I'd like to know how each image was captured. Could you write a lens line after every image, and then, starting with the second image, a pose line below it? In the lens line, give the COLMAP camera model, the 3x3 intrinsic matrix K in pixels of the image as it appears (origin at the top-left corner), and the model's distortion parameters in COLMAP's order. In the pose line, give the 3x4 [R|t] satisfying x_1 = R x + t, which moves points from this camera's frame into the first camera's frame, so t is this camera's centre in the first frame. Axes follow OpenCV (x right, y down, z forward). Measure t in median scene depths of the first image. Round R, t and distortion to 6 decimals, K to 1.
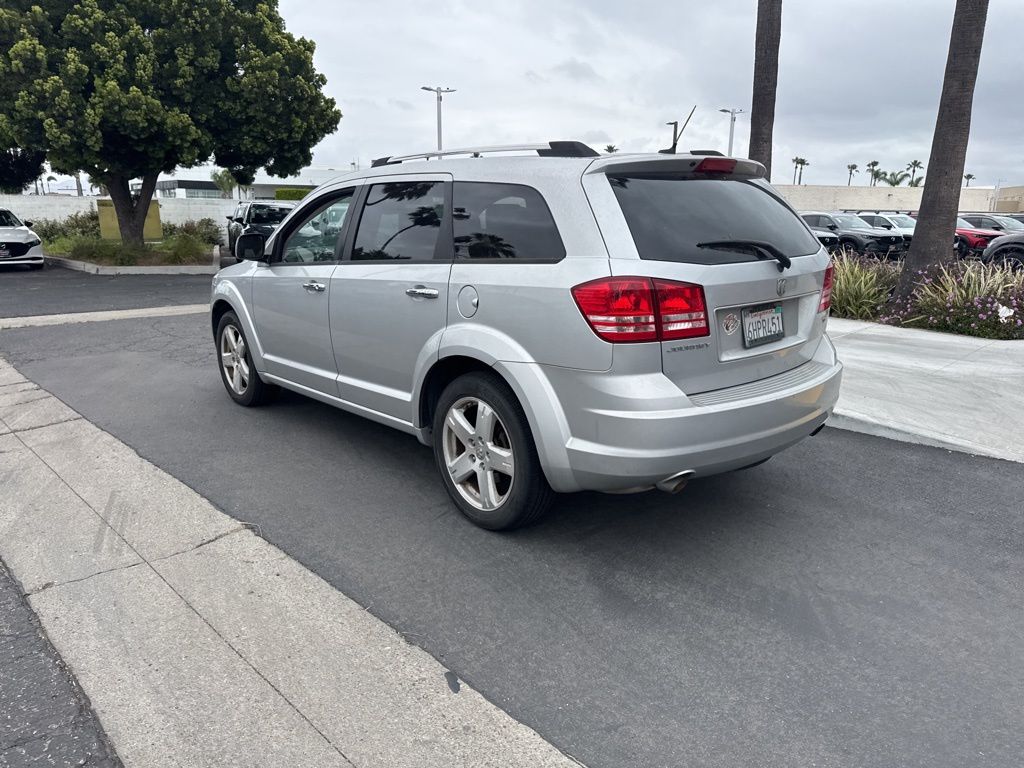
lens RADIAL K [[722.5, 0, 506.6], [0, 722.5, 382.3], [0, 0, 1]] dist [0.008856, -0.002907]
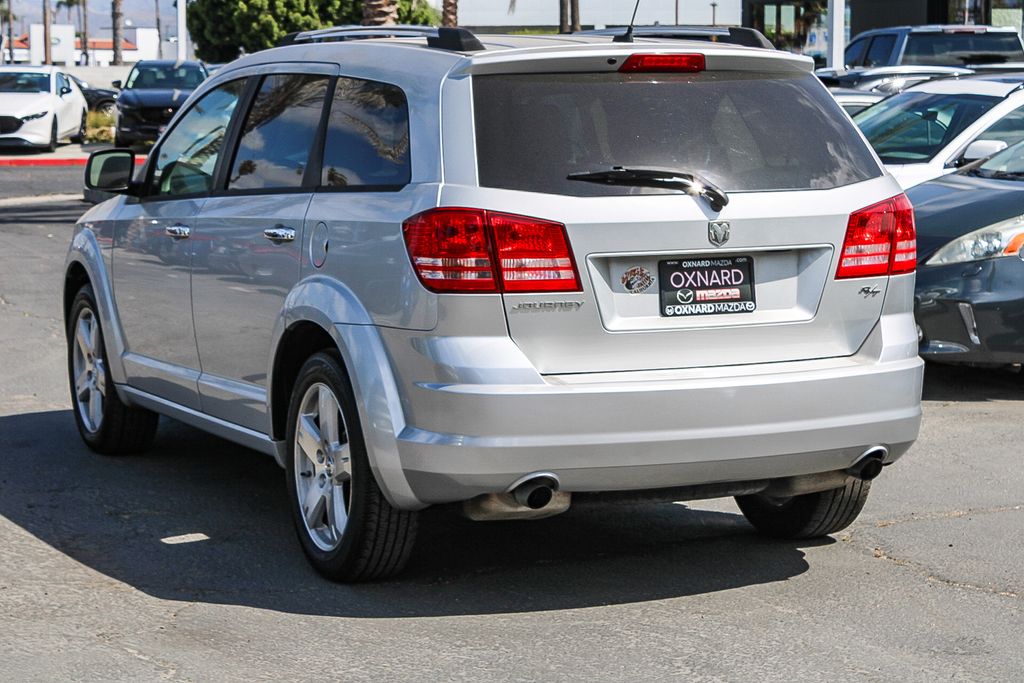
lens RADIAL K [[2690.9, 0, 512.0], [0, 2690.9, 341.5], [0, 0, 1]] dist [-0.034073, 0.160673]
pose [[0.957063, 0.032170, -0.288089, 0.824169], [-0.069297, 0.990399, -0.119616, 0.262383], [0.281475, 0.134444, 0.950104, -1.332940]]
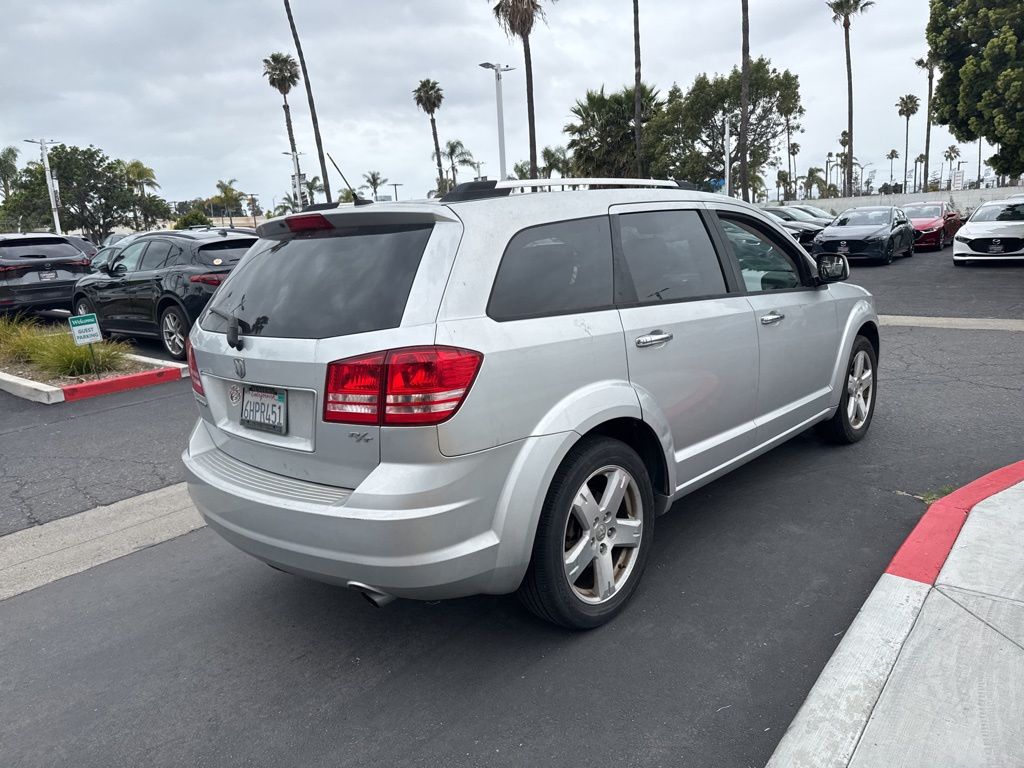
lens RADIAL K [[713.1, 0, 507.1], [0, 713.1, 383.8], [0, 0, 1]] dist [0.072293, -0.105034]
pose [[0.114195, 0.195457, -0.974041, 1.094510], [-0.166642, 0.970332, 0.175176, -0.275984], [0.979382, 0.142312, 0.143378, 1.041703]]
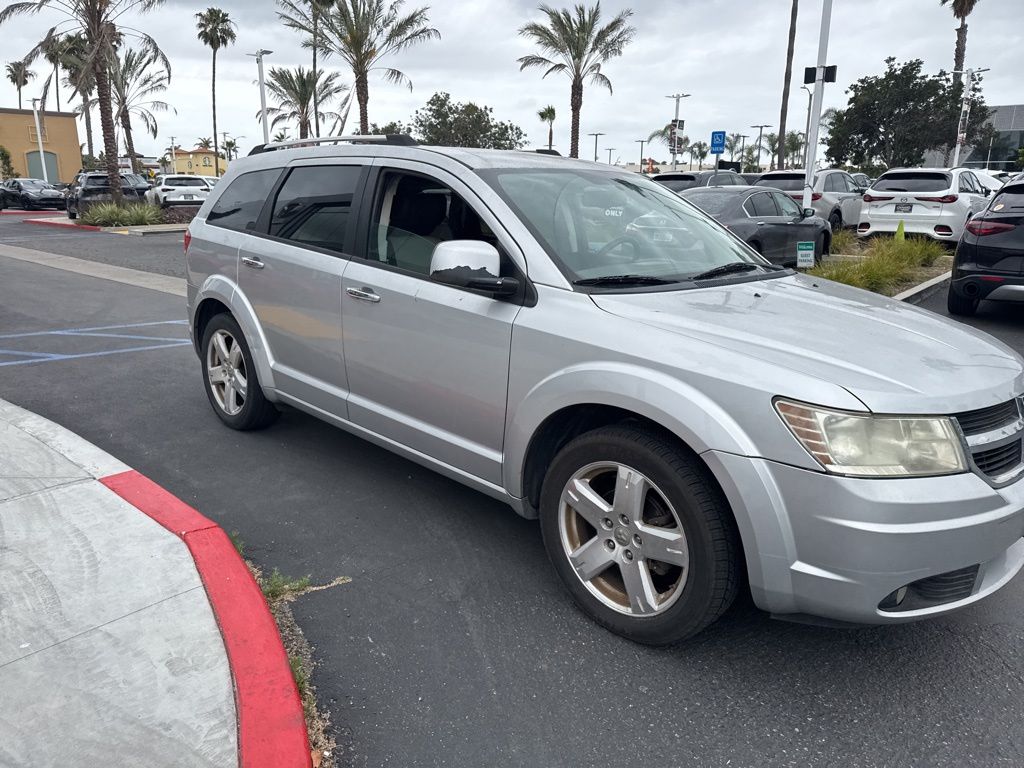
lens RADIAL K [[715.9, 0, 505.9], [0, 715.9, 379.0], [0, 0, 1]] dist [0.040263, -0.048301]
pose [[-0.996749, 0.003109, -0.080513, -0.040341], [-0.034740, 0.885018, 0.464258, -0.592827], [0.072699, 0.465546, -0.882033, 2.465592]]
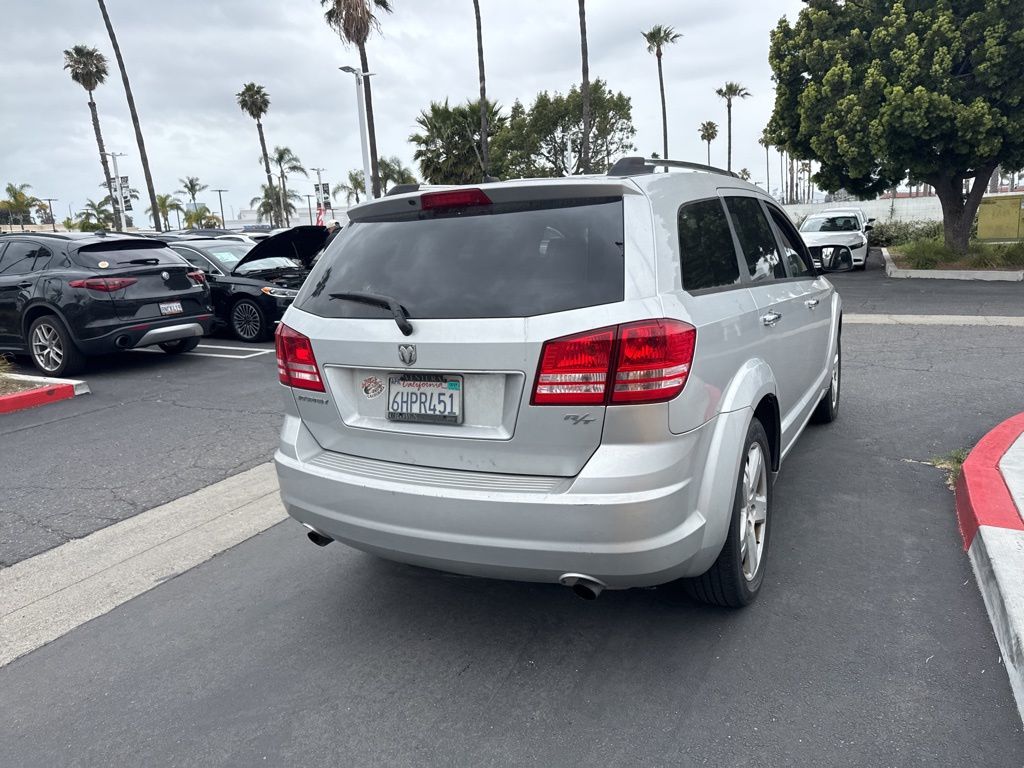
lens RADIAL K [[716.8, 0, 506.3], [0, 716.8, 383.1], [0, 0, 1]] dist [0.038132, -0.043256]
pose [[0.336680, 0.169637, -0.926213, 0.996206], [-0.160745, 0.979554, 0.120975, -0.185147], [0.927797, 0.108154, 0.357065, 0.722638]]
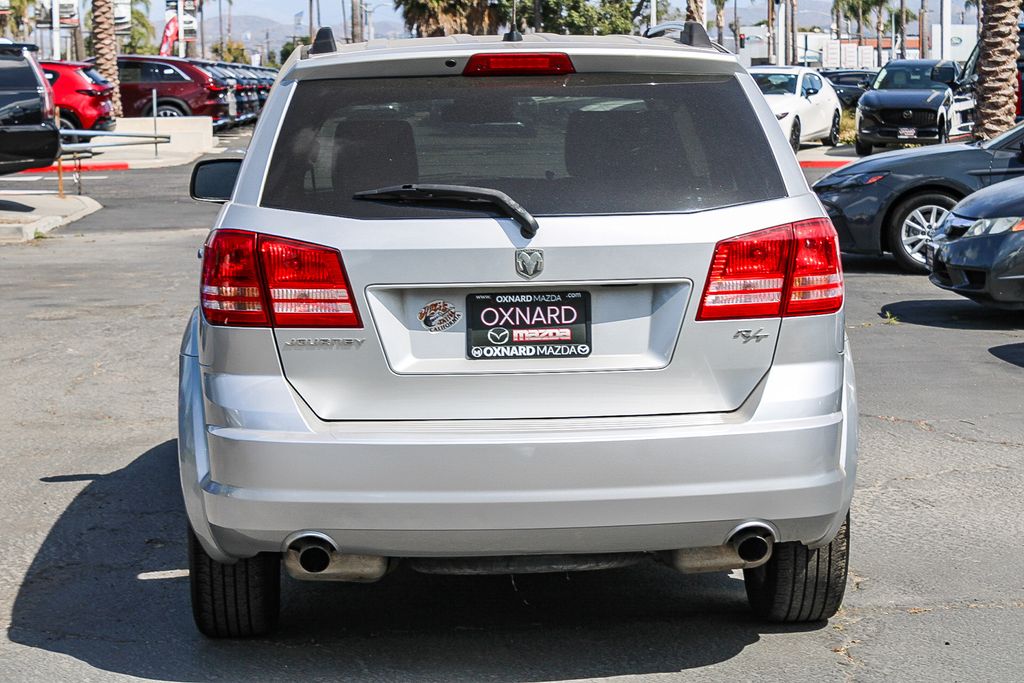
lens RADIAL K [[2690.9, 0, 512.0], [0, 2690.9, 341.5], [0, 0, 1]] dist [-0.034073, 0.160673]
pose [[0.788026, 0.058598, -0.612847, 1.522105], [-0.136426, 0.987332, -0.081018, 0.101743], [0.600336, 0.147453, 0.786037, -0.660781]]
